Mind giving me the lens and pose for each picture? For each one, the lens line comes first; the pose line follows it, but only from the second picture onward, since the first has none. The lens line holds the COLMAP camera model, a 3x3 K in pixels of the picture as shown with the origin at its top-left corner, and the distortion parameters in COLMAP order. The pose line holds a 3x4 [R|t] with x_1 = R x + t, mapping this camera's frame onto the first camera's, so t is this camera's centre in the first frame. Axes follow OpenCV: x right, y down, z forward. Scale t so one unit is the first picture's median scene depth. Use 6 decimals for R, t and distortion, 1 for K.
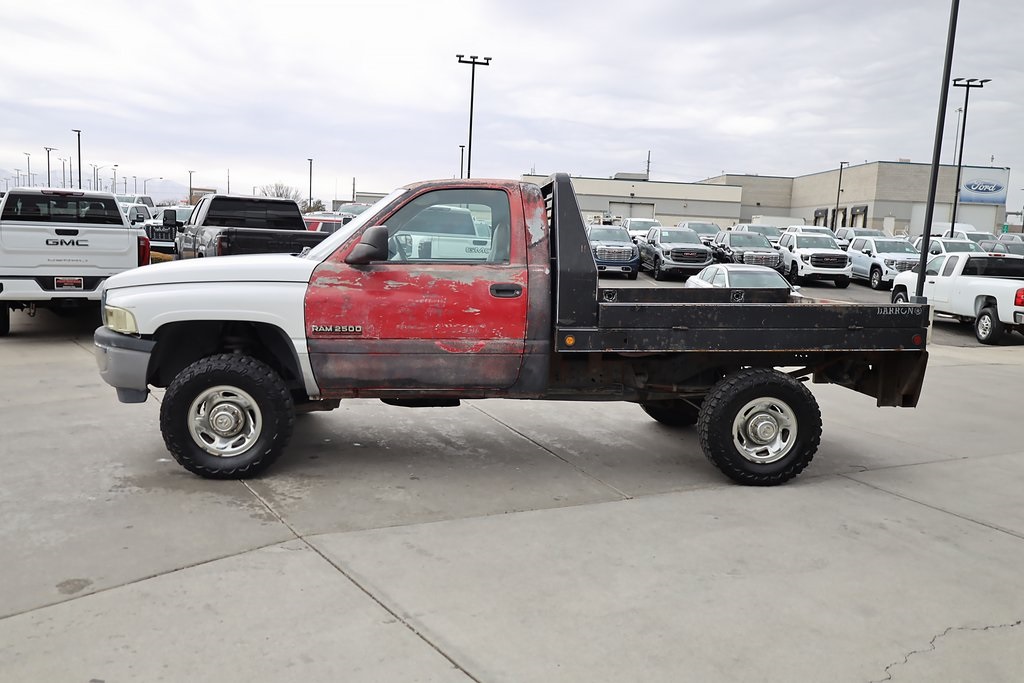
lens RADIAL K [[774.1, 0, 506.1], [0, 774.1, 342.9], [0, 0, 1]] dist [0.000348, -0.004427]
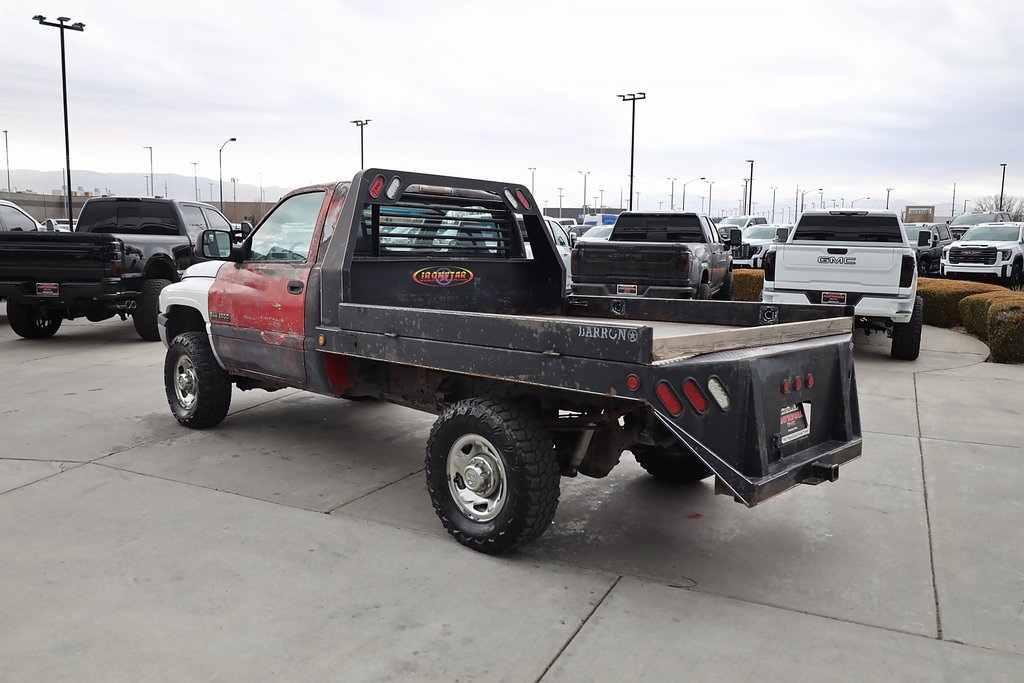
lens RADIAL K [[774.1, 0, 506.1], [0, 774.1, 342.9], [0, 0, 1]] dist [0.000348, -0.004427]
pose [[0.632906, 0.072301, -0.770845, 0.992959], [-0.093116, 0.995511, 0.016920, -0.037933], [0.768609, 0.061070, 0.636797, 0.560728]]
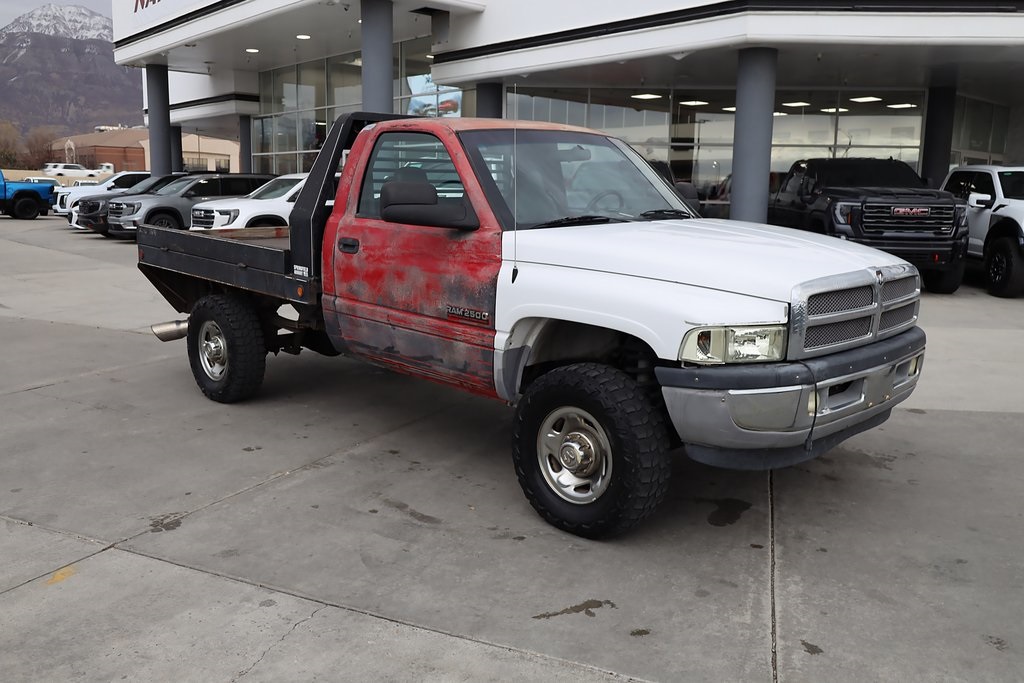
lens RADIAL K [[866.5, 0, 515.9], [0, 866.5, 342.0], [0, 0, 1]] dist [-0.006079, -0.009265]
pose [[-0.638923, -0.184023, 0.746936, -0.951118], [0.058381, 0.956567, 0.285608, -0.289370], [-0.767052, 0.226088, -0.600429, 1.904668]]
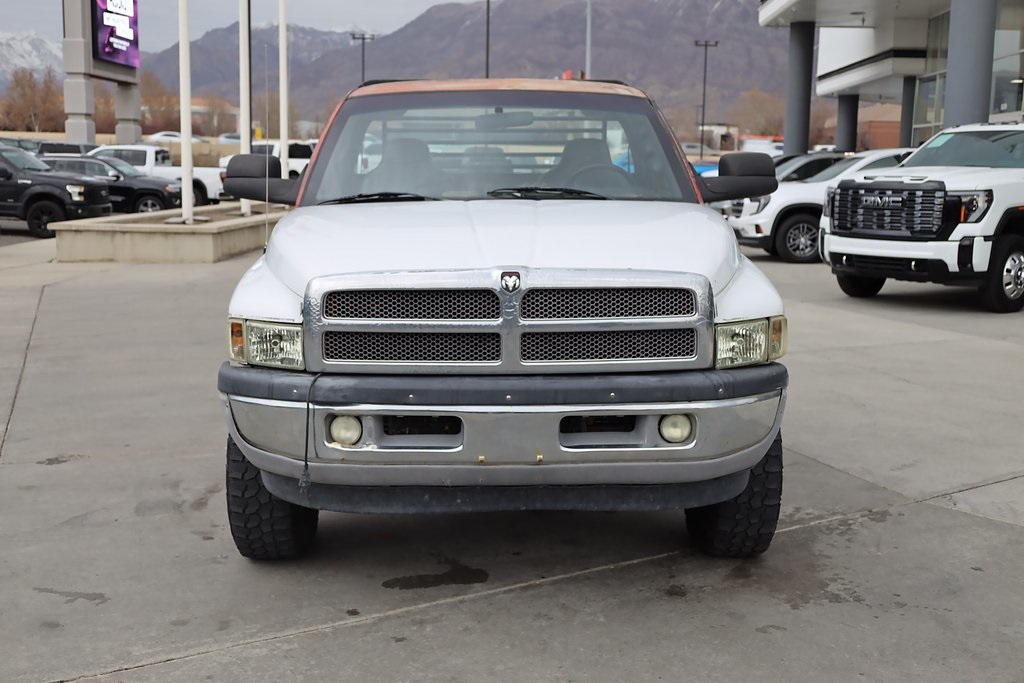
lens RADIAL K [[1122.1, 0, 512.0], [0, 1122.1, 341.5], [0, 0, 1]] dist [-0.007447, 0.013113]
pose [[0.061548, -0.198099, 0.978248, -1.273436], [0.121348, 0.974321, 0.189669, -0.198438], [-0.990700, 0.107034, 0.084007, 1.101848]]
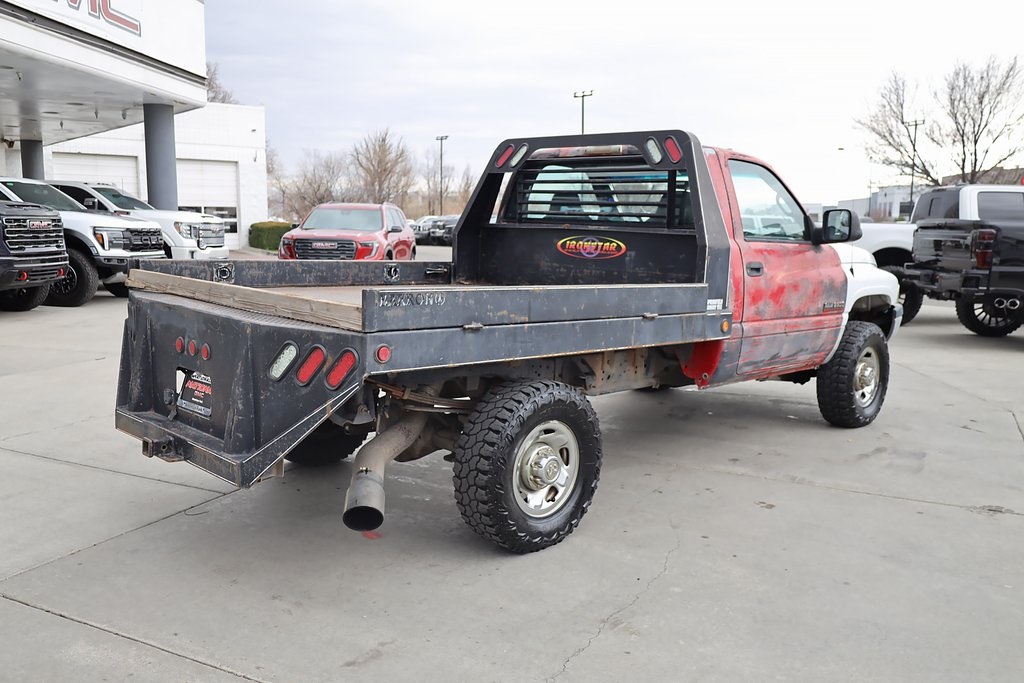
lens RADIAL K [[866.5, 0, 515.9], [0, 866.5, 342.0], [0, 0, 1]] dist [-0.006079, -0.009265]
pose [[-0.766739, 0.037311, -0.640874, 0.855209], [-0.129968, 0.968614, 0.211885, -0.216679], [0.628665, 0.245753, -0.737825, 2.028583]]
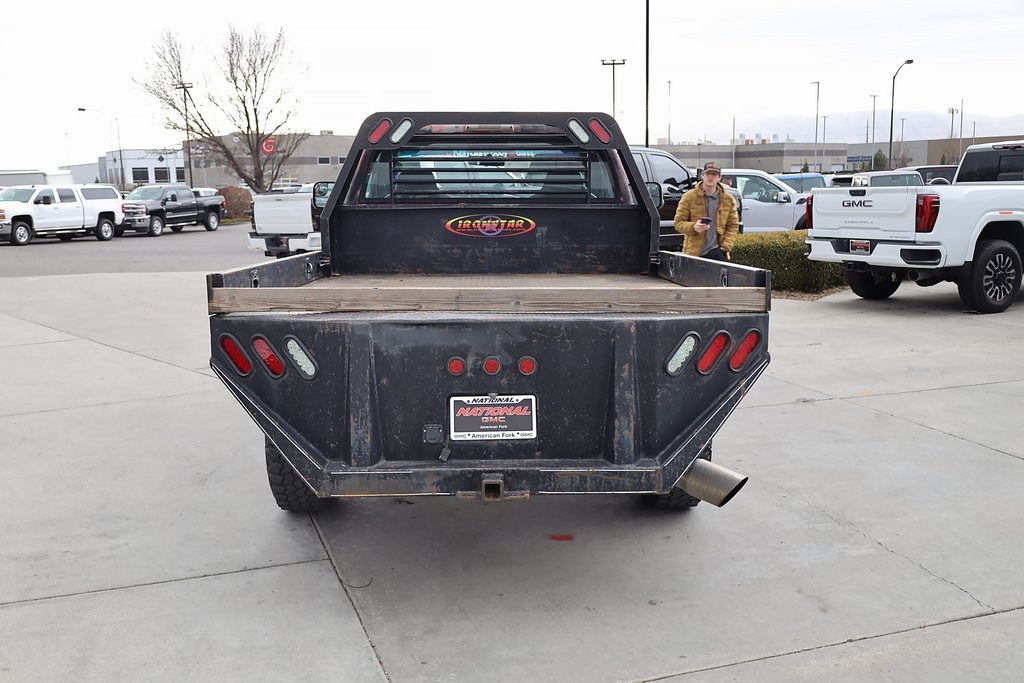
lens RADIAL K [[934.5, 0, 512.0], [0, 934.5, 341.5], [0, 0, 1]] dist [-0.012604, 0.011209]
pose [[-0.079274, 0.122488, -0.989299, 1.271646], [-0.120866, 0.983919, 0.131507, -0.123240], [0.989498, 0.129997, -0.063195, 1.340450]]
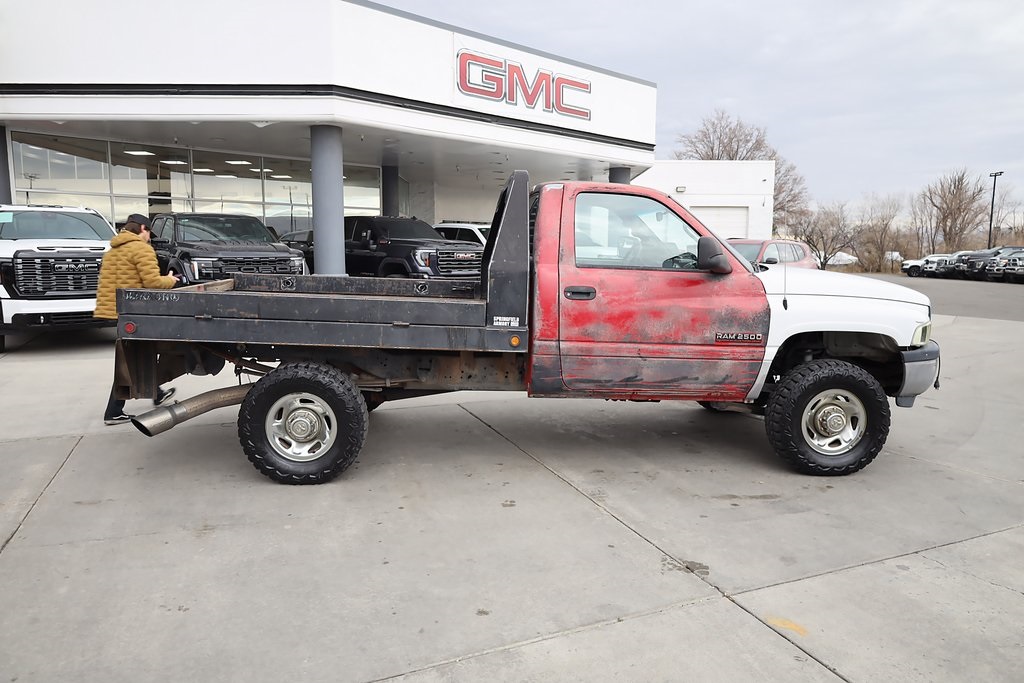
lens RADIAL K [[707.1, 0, 513.0], [0, 707.1, 340.1], [0, 0, 1]] dist [0.000640, -0.001011]
pose [[-0.998224, -0.055077, 0.022697, 0.022398], [-0.047356, 0.964832, 0.258566, -0.293099], [-0.036140, 0.257032, -0.965727, 2.326441]]
